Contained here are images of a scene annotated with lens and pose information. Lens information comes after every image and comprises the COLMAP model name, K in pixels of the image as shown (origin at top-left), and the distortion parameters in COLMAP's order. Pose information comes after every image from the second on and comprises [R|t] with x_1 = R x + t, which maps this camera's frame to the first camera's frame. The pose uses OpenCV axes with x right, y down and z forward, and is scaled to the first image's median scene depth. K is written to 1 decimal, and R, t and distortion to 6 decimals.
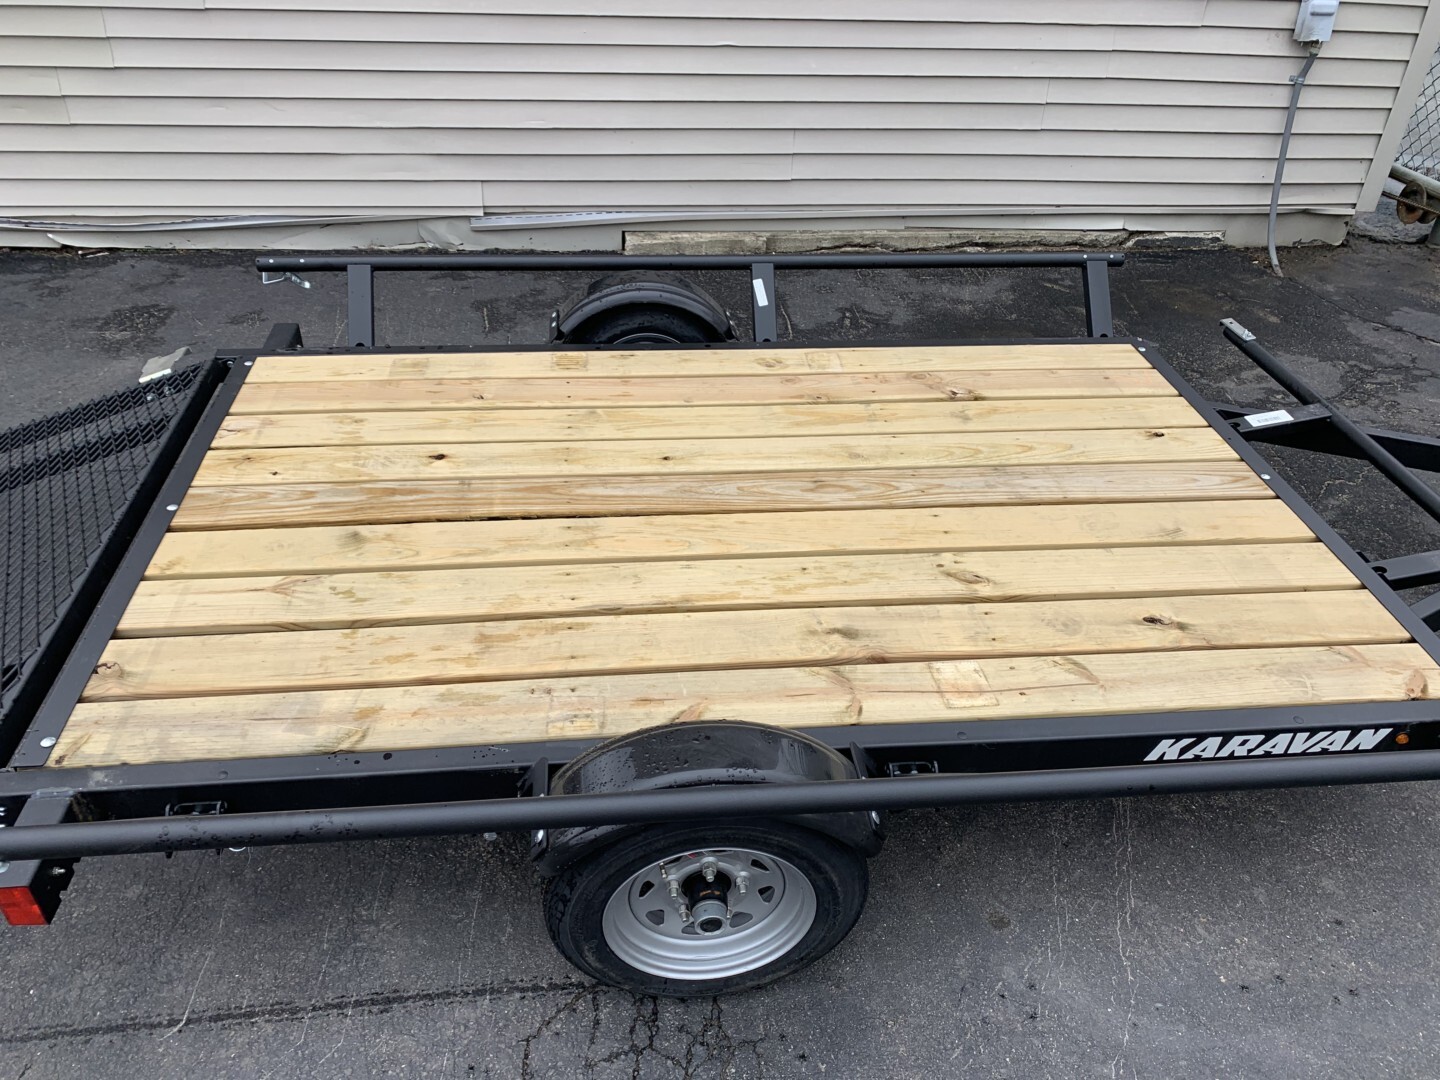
lens RADIAL K [[1101.4, 0, 710.6], [0, 1101.4, 544.9], [0, 0, 1]] dist [0.034404, -0.045156]
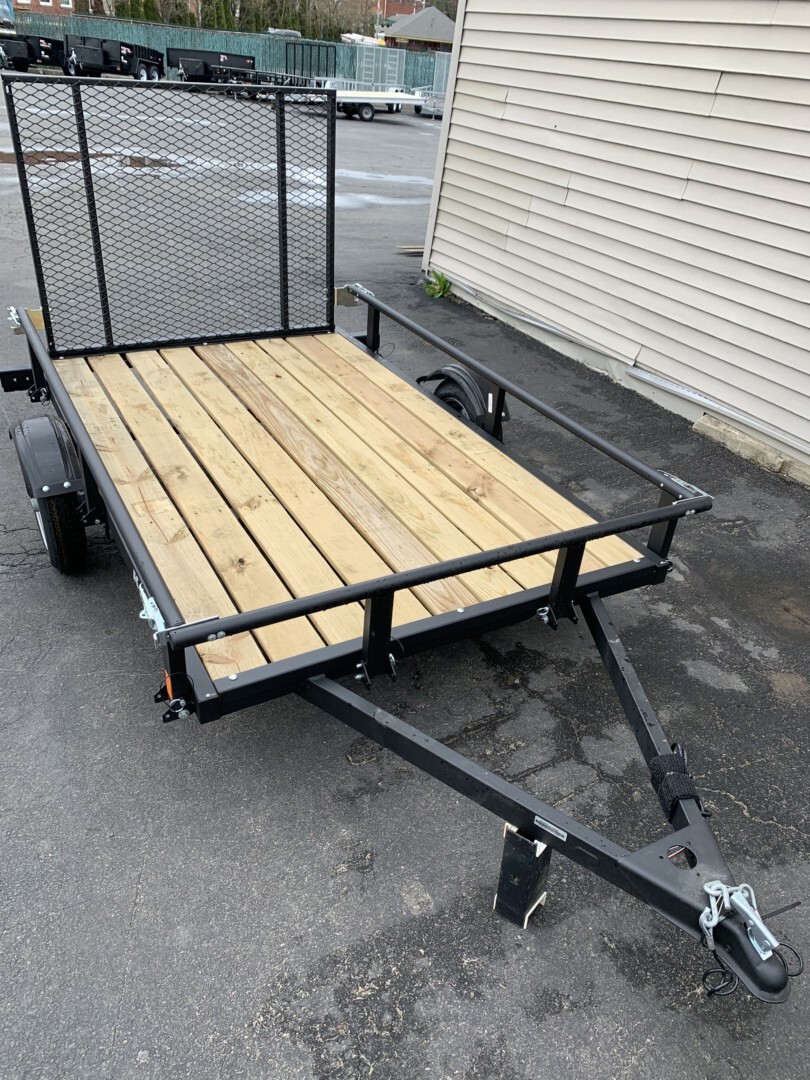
lens RADIAL K [[820.9, 0, 408.2], [0, 820.9, 553.9], [0, 0, 1]] dist [0.054967, -0.095709]
pose [[0.389116, 0.488118, -0.781236, 1.410000], [-0.576391, 0.790559, 0.206856, -0.323301], [0.718583, 0.369806, 0.588967, 0.467312]]
